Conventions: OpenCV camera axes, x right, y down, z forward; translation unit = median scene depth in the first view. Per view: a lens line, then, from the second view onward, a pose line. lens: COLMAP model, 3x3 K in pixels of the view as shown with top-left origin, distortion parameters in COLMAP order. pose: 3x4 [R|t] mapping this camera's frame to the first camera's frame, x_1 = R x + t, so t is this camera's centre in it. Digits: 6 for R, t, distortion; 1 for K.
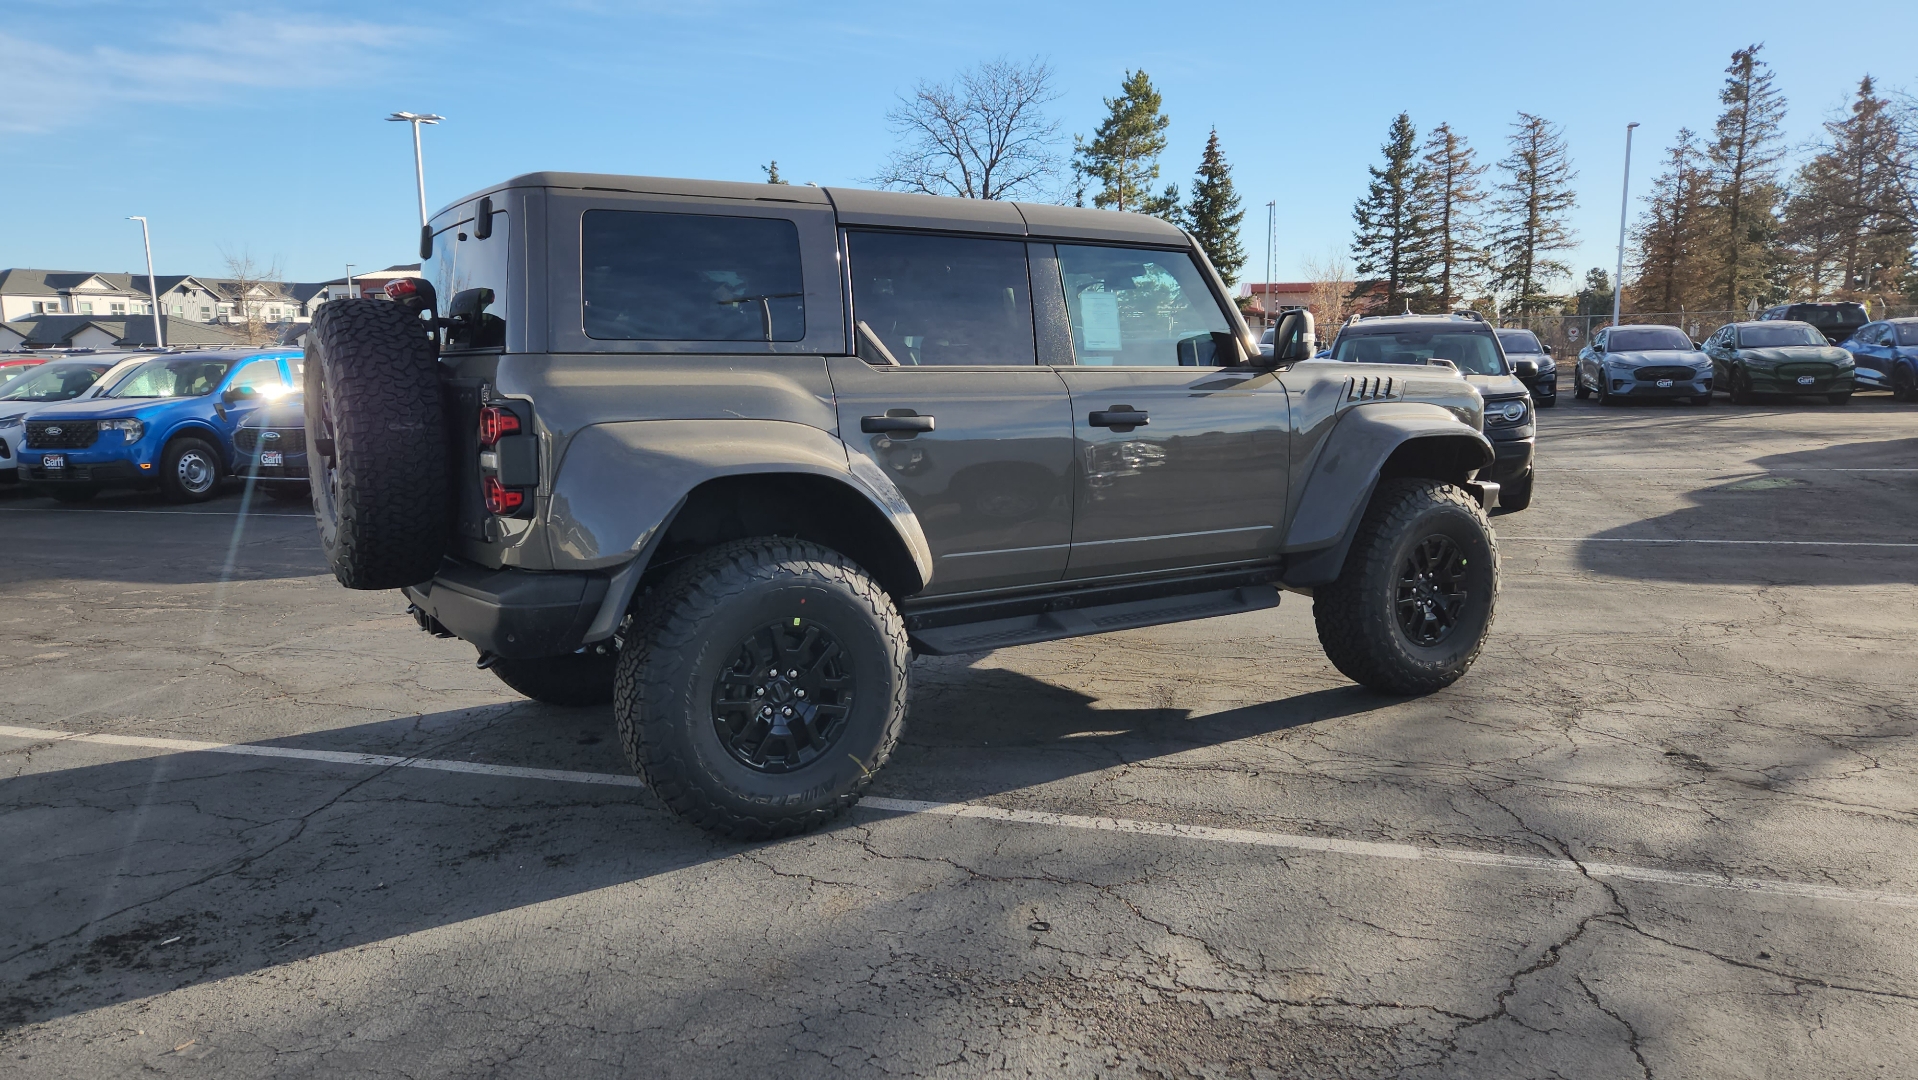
lens RADIAL K [[1278.9, 0, 923.9], [0, 1278.9, 547.8], [0, 0, 1]] dist [0.069332, -0.053346]
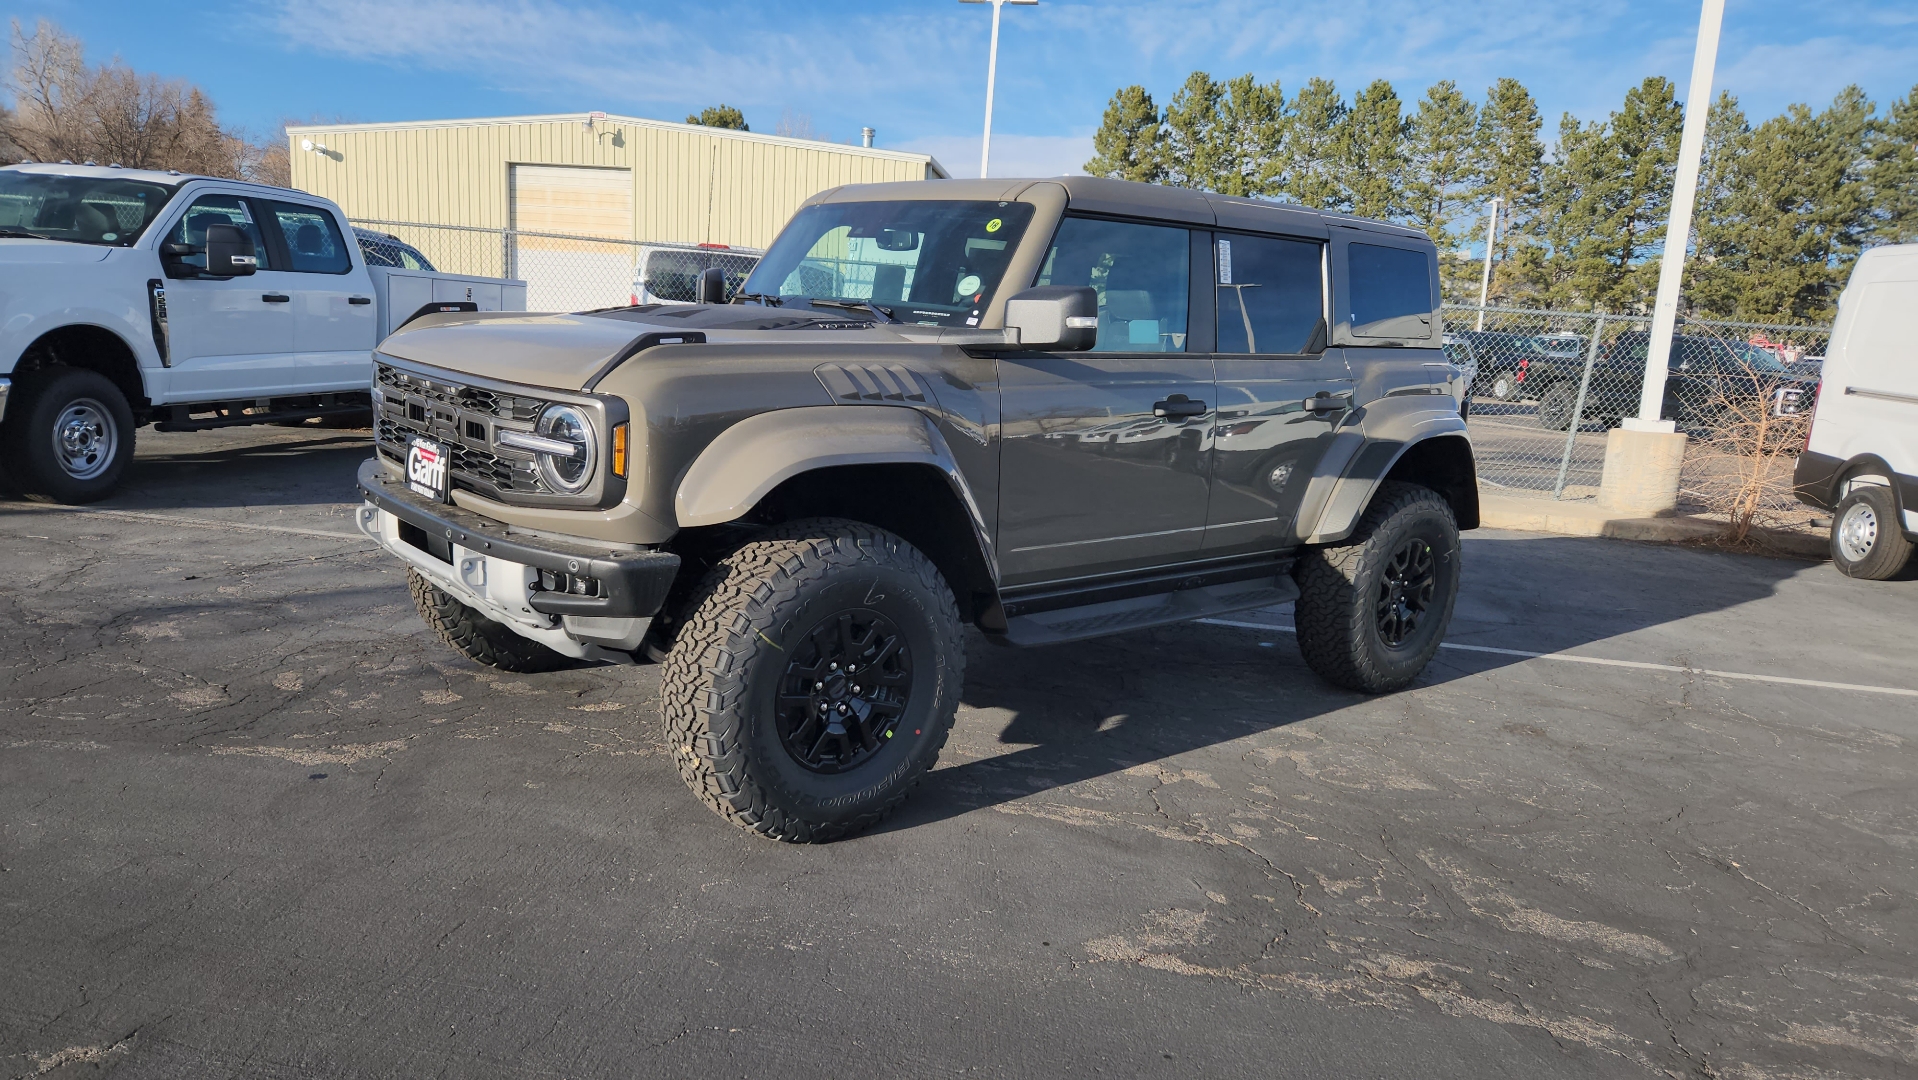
lens RADIAL K [[1278.9, 0, 923.8], [0, 1278.9, 562.8], [0, 0, 1]] dist [0.069332, -0.053346]
pose [[-0.986908, -0.020553, -0.159968, 0.288138], [-0.073684, 0.939745, 0.333842, -0.335345], [0.143468, 0.341259, -0.928956, 2.184052]]
